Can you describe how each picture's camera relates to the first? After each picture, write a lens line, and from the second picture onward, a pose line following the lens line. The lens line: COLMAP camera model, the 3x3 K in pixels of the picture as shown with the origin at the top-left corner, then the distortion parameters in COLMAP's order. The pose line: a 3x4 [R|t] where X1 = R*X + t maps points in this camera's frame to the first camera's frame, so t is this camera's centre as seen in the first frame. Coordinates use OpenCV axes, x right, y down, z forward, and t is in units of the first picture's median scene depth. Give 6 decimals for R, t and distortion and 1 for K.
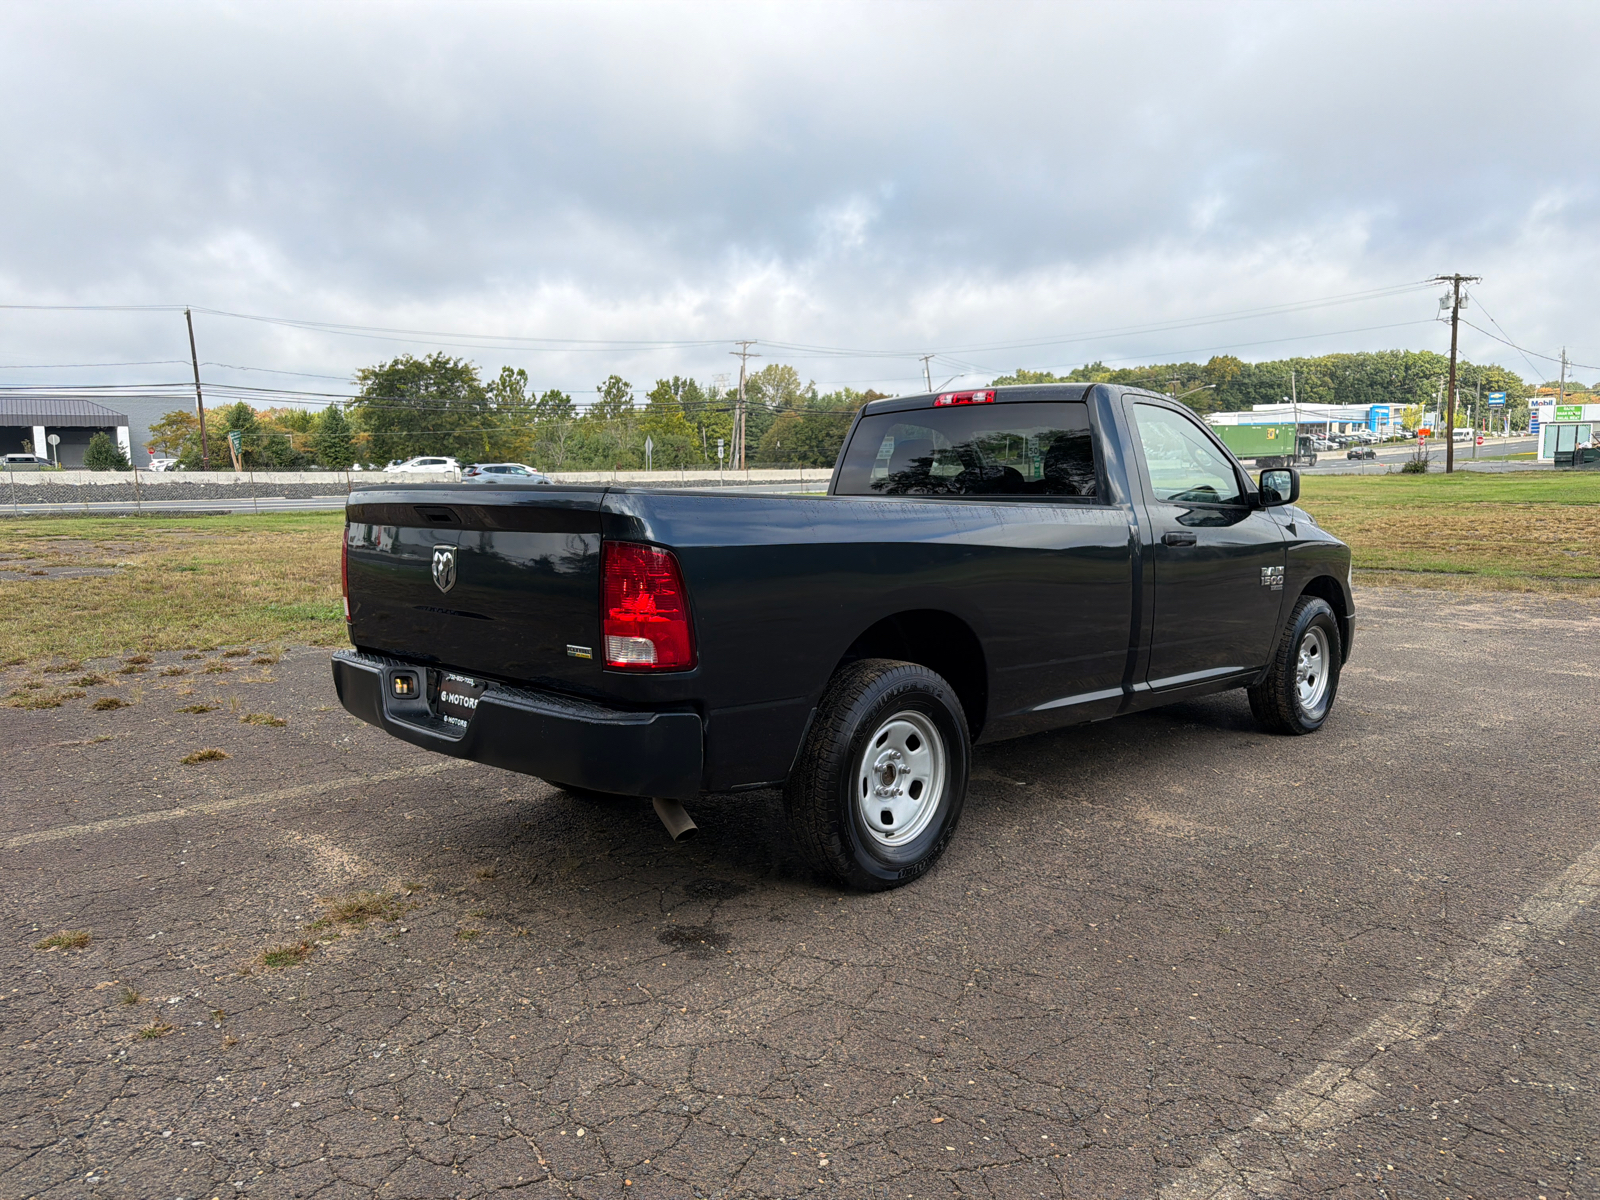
lens RADIAL K [[1117.9, 0, 824.4], [0, 1117.9, 606.9], [0, 0, 1]] dist [0.032280, -0.039375]
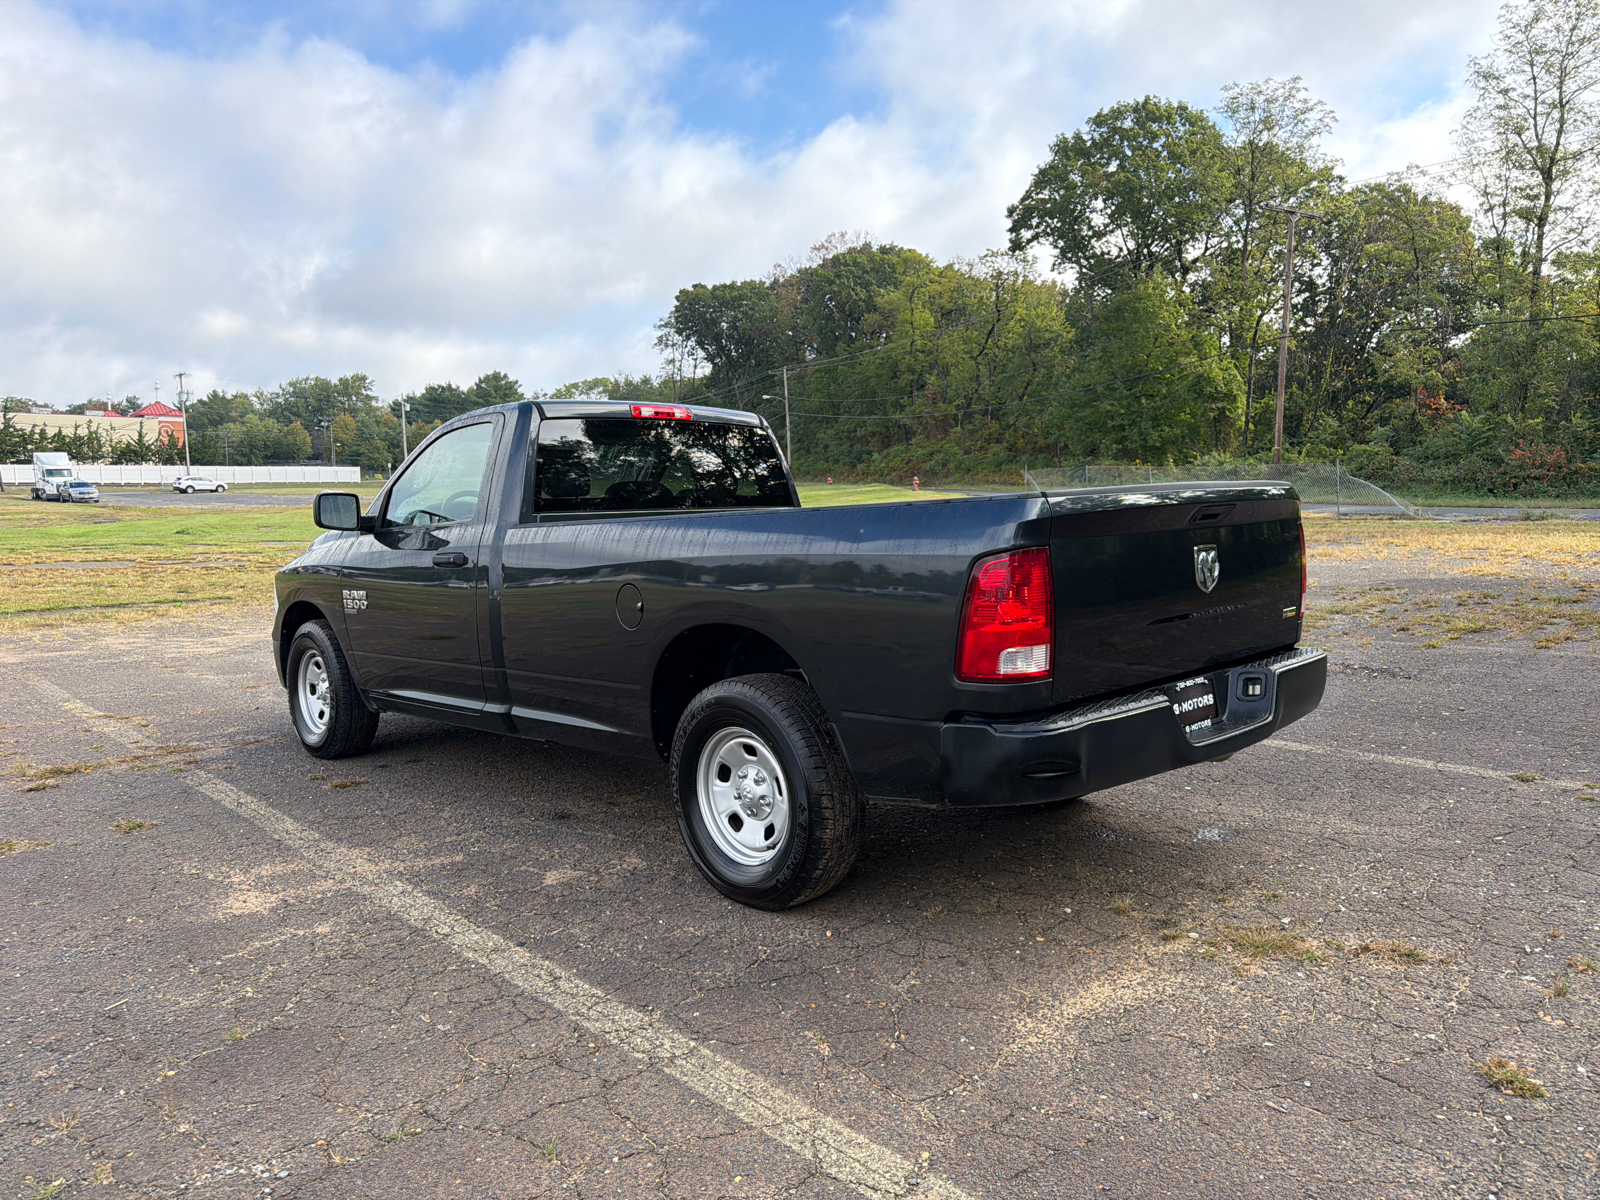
lens RADIAL K [[1117.9, 0, 781.5], [0, 1117.9, 612.9], [0, 0, 1]] dist [0.032280, -0.039375]
pose [[0.032280, -0.098166, 0.994646, -0.078577], [0.132834, 0.986758, 0.093077, -0.008052], [-0.990613, 0.129118, 0.044892, 0.078731]]
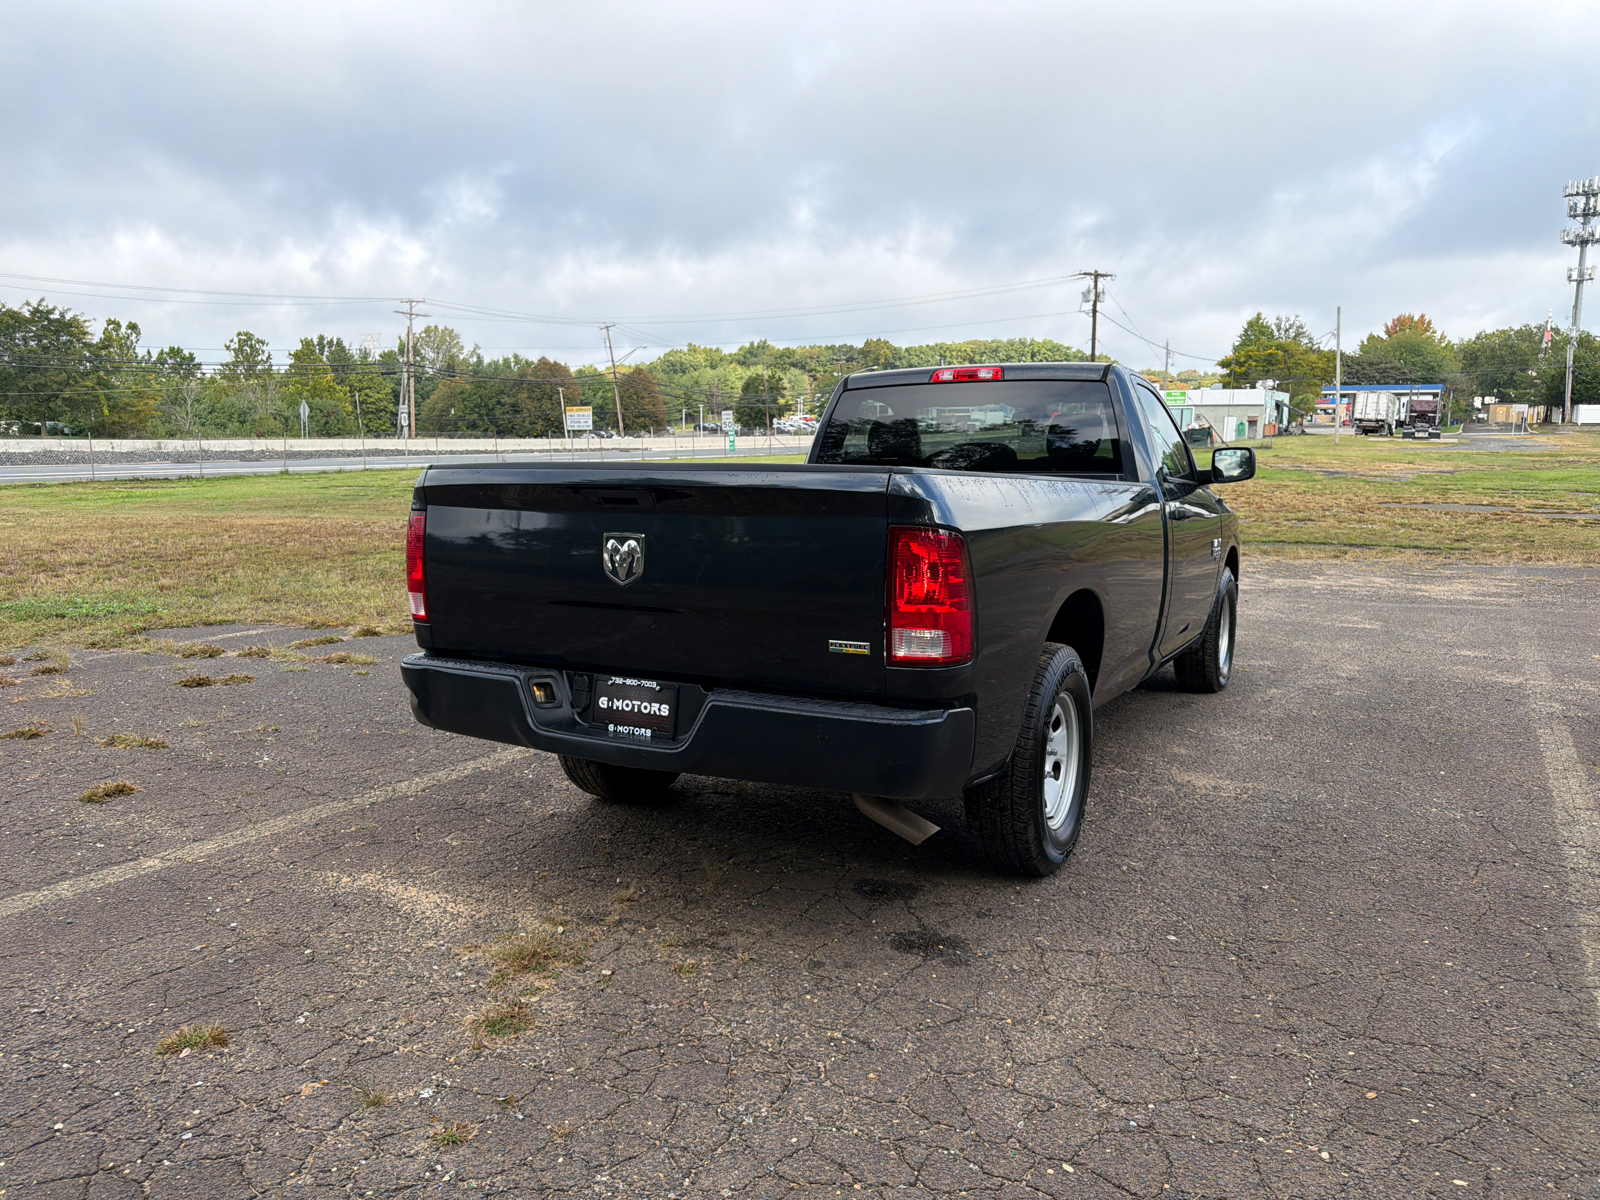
lens RADIAL K [[1117.9, 0, 816.6], [0, 1117.9, 597.9], [0, 0, 1]] dist [0.032280, -0.039375]
pose [[0.958907, -0.029437, 0.282190, -0.026220], [0.024695, 0.999488, 0.020348, -0.001007], [-0.282645, -0.012544, 0.959143, 0.006976]]
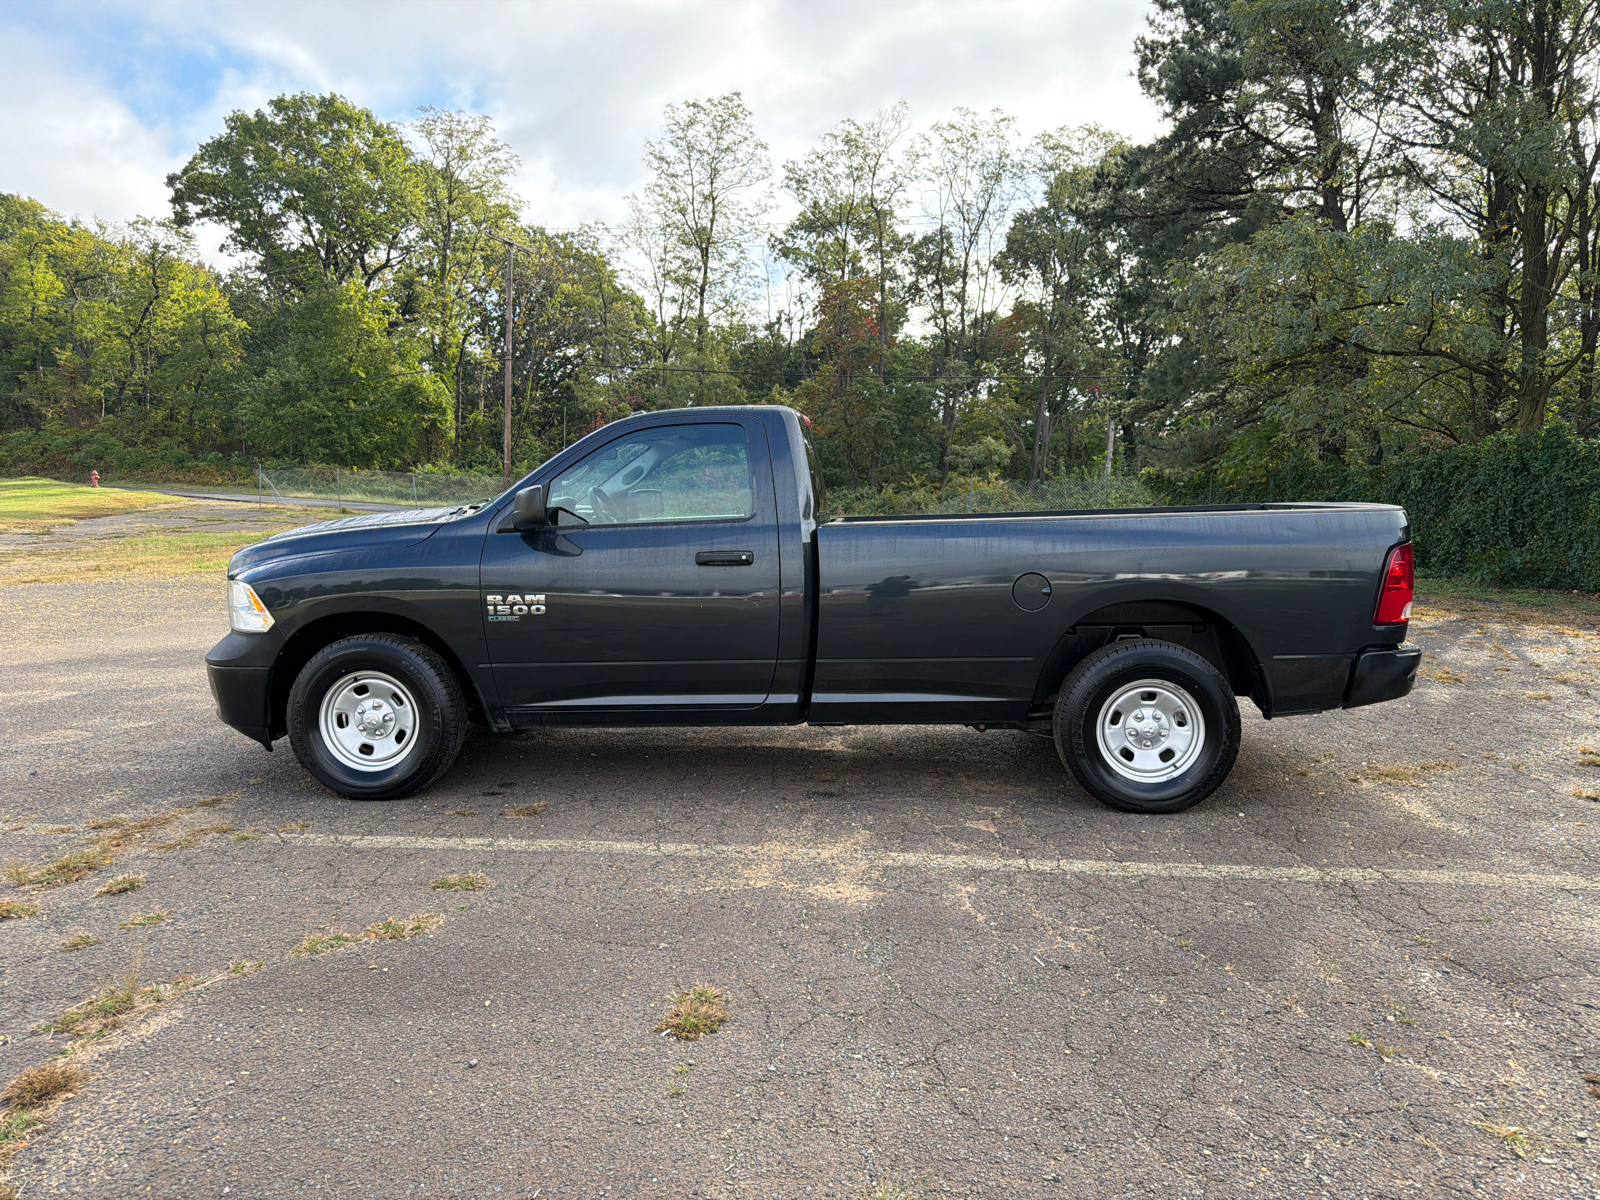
lens RADIAL K [[1117.9, 0, 793.9], [0, 1117.9, 611.2], [0, 0, 1]] dist [0.032280, -0.039375]
pose [[-0.644368, -0.077605, 0.760767, -0.061925], [0.078226, 0.982929, 0.166525, -0.017392], [-0.760704, 0.166815, -0.627298, 0.159220]]
